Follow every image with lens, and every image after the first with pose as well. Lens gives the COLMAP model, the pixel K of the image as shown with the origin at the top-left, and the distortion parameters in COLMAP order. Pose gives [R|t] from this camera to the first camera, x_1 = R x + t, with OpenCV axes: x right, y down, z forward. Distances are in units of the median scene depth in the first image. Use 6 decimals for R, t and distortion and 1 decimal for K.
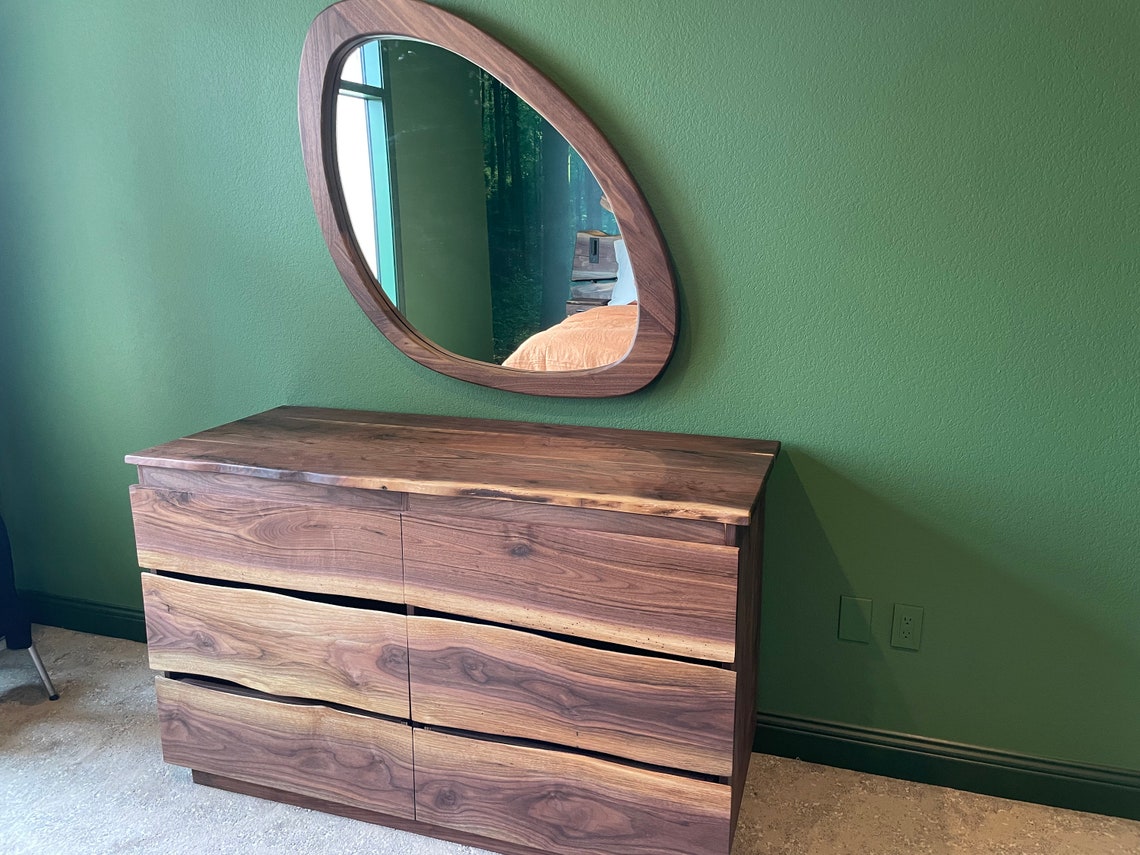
lens RADIAL K [[891.0, 0, 572.1], [0, 891.0, 434.7], [0, 0, 1]] dist [0.093902, -0.143297]
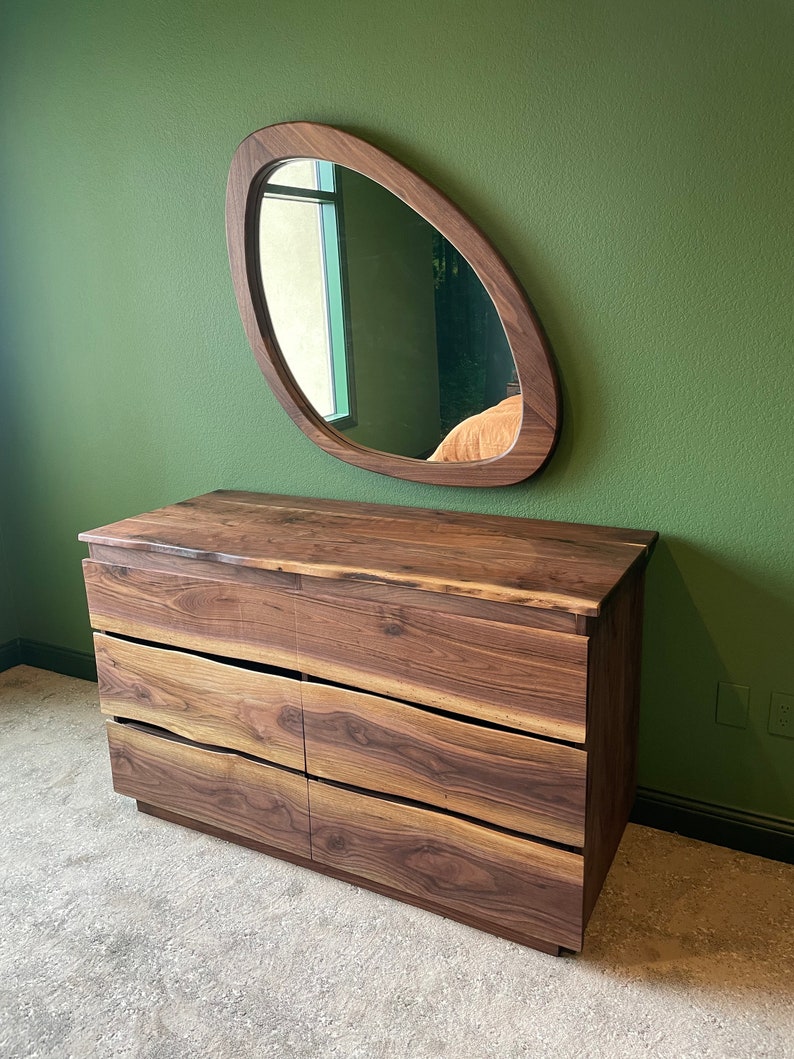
lens RADIAL K [[827.7, 0, 397.0], [0, 827.7, 529.5], [0, 0, 1]] dist [0.093902, -0.143297]
pose [[0.984555, 0.017987, -0.174147, 0.109073], [-0.011823, 0.999269, 0.036364, -0.028408], [0.174673, -0.033744, 0.984048, -0.005773]]
